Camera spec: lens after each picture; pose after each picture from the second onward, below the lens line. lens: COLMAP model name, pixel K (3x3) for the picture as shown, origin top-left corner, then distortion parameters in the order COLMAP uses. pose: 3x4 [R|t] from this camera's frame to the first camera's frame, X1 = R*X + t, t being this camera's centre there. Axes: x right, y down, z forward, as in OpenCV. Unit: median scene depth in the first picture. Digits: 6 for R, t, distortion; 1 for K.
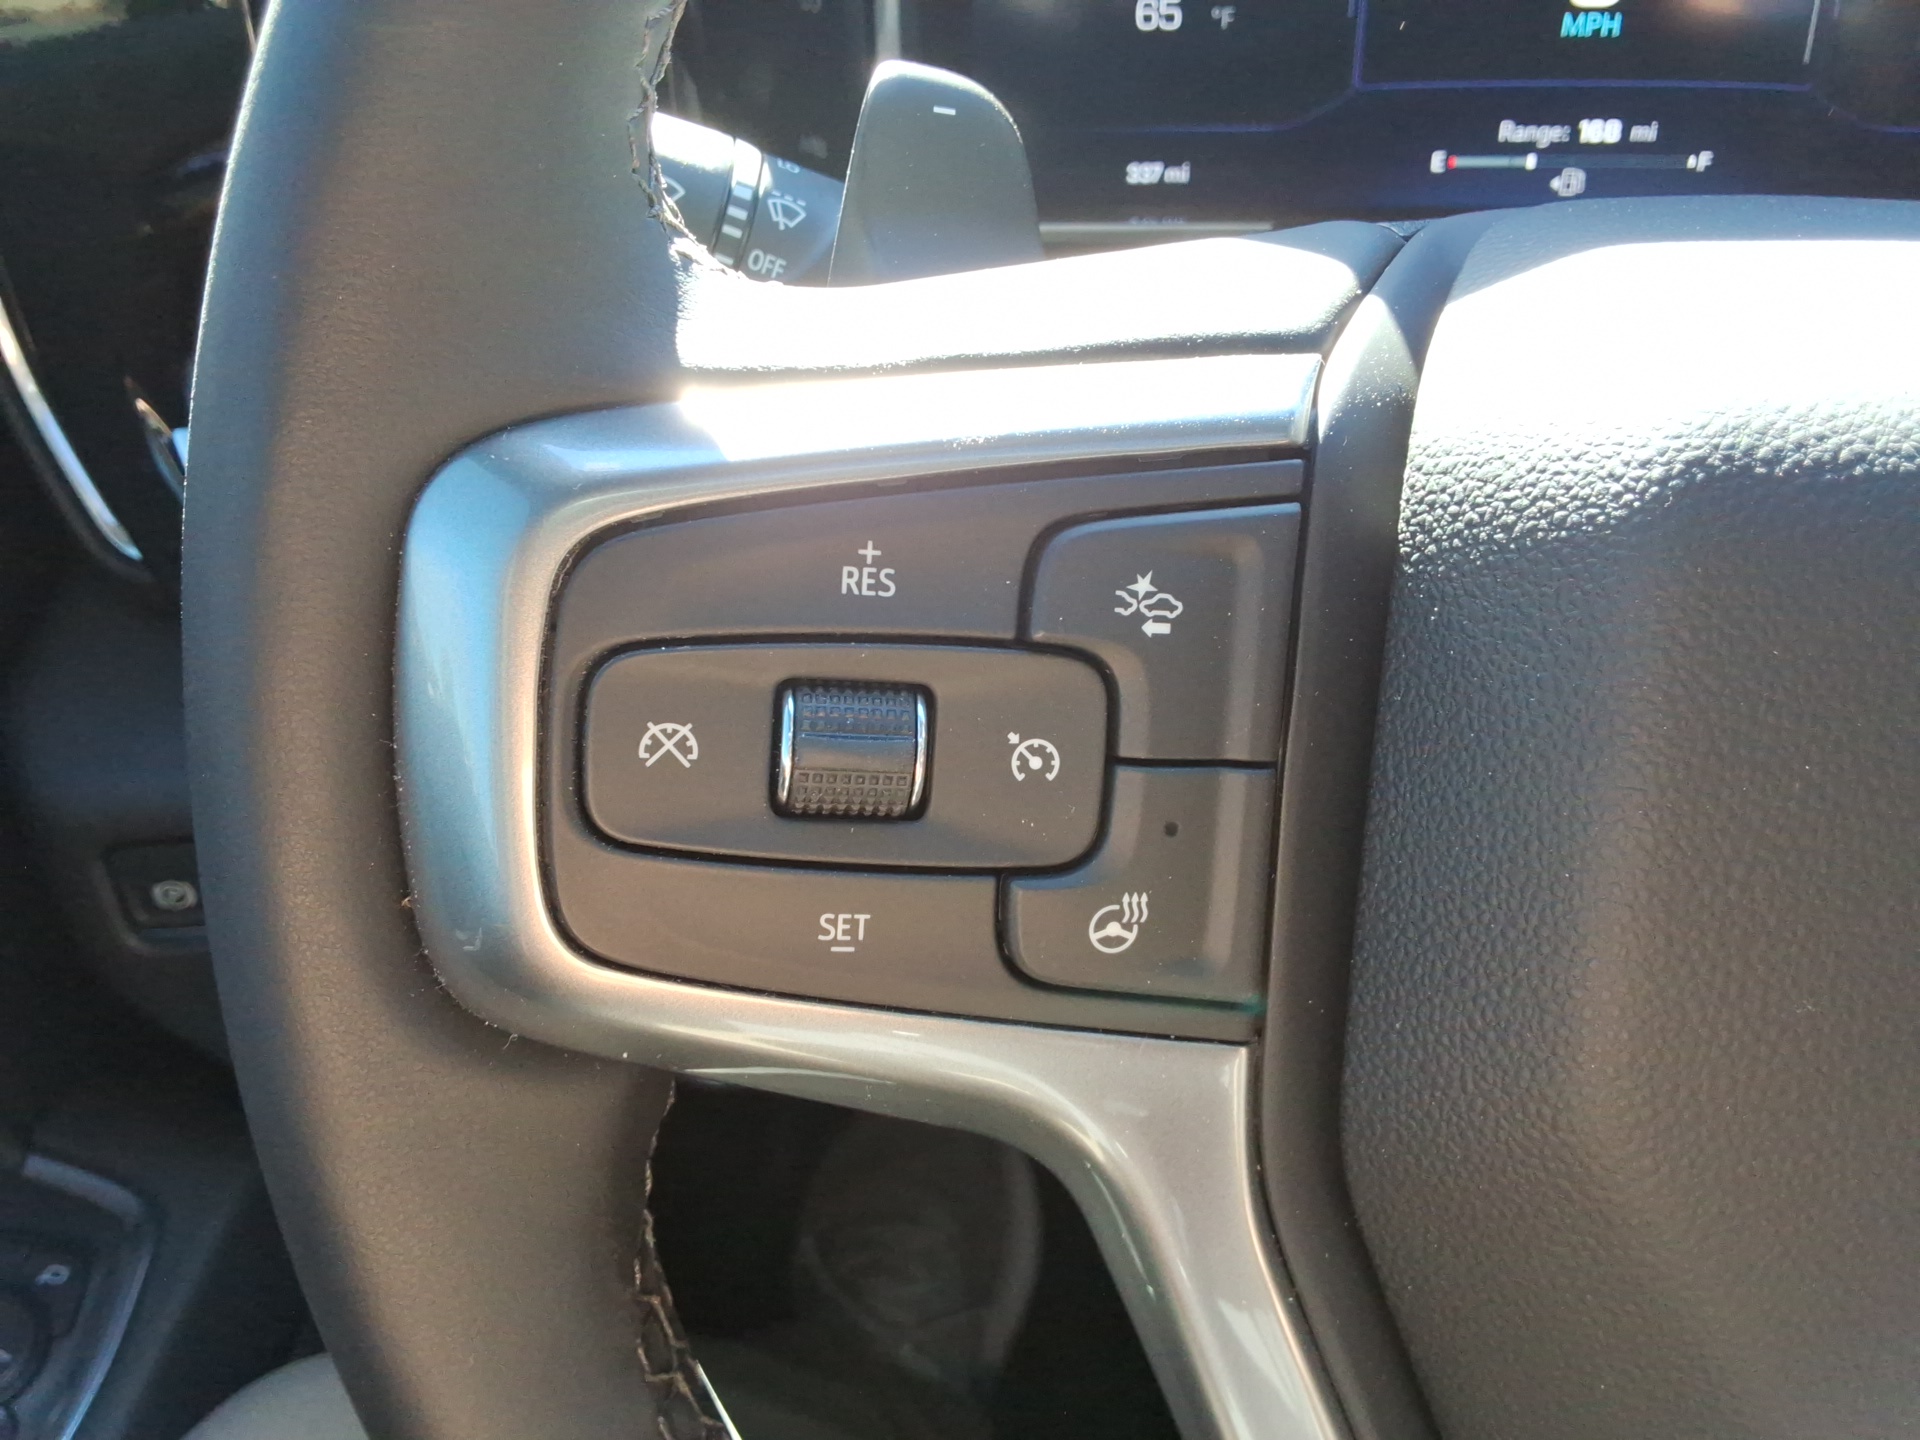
lens RADIAL K [[1541.1, 0, 948.4], [0, 1541.1, 706.9], [0, 0, 1]] dist [0.107280, -0.158749]
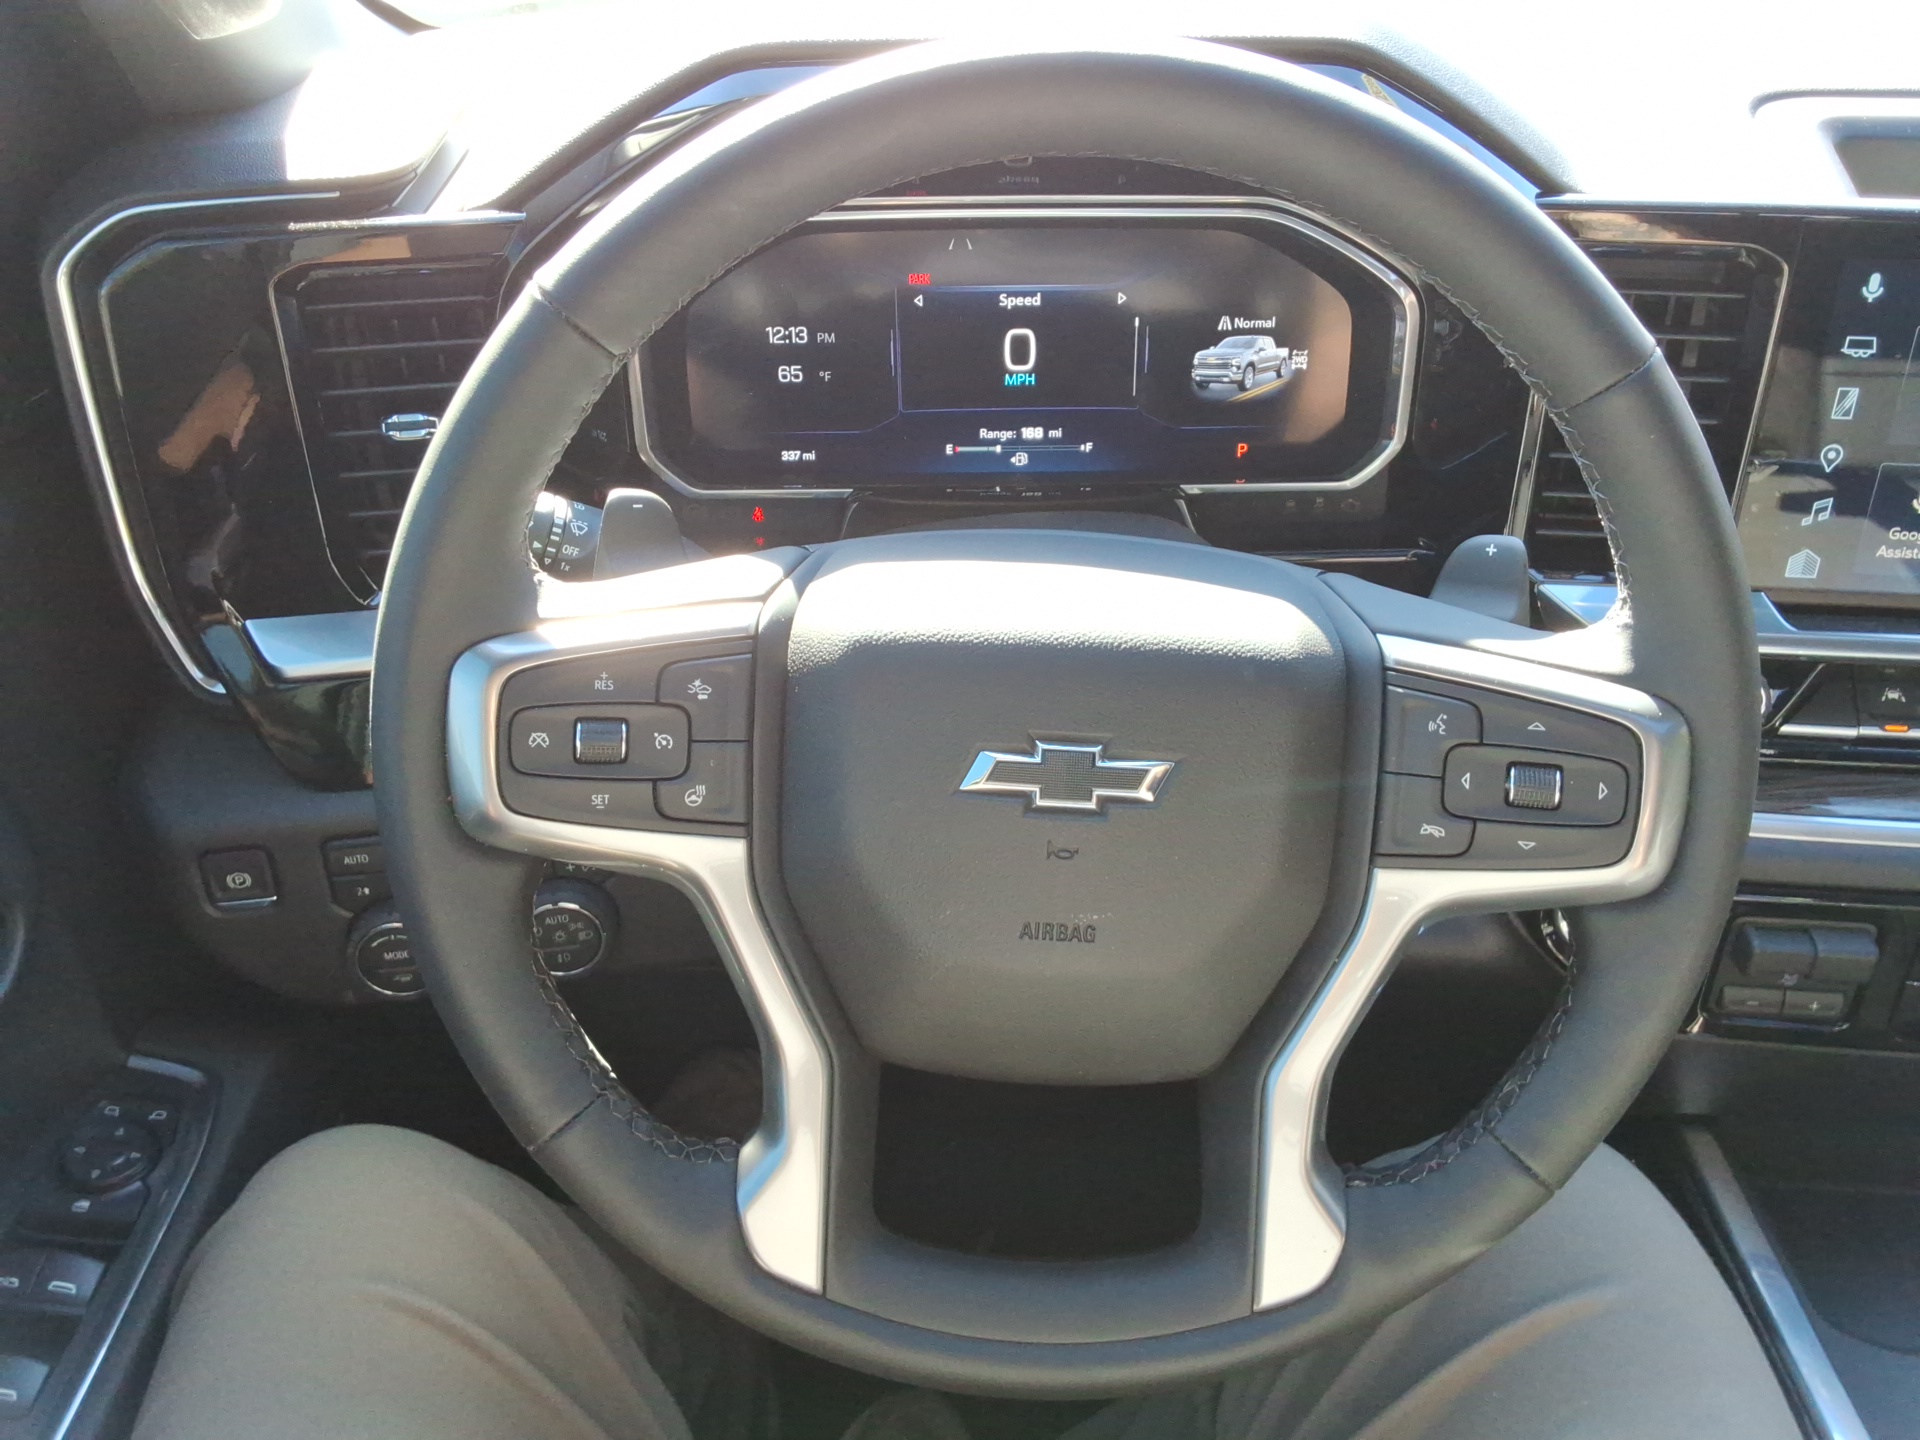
lens RADIAL K [[1541.1, 0, 987.1], [0, 1541.1, 694.2], [0, 0, 1]] dist [0.107280, -0.158749]
pose [[0.990885, -0.040576, 0.128456, 0.260514], [0.050033, 0.996201, -0.071272, 0.165891], [-0.125076, 0.077050, 0.989151, -1.829967]]
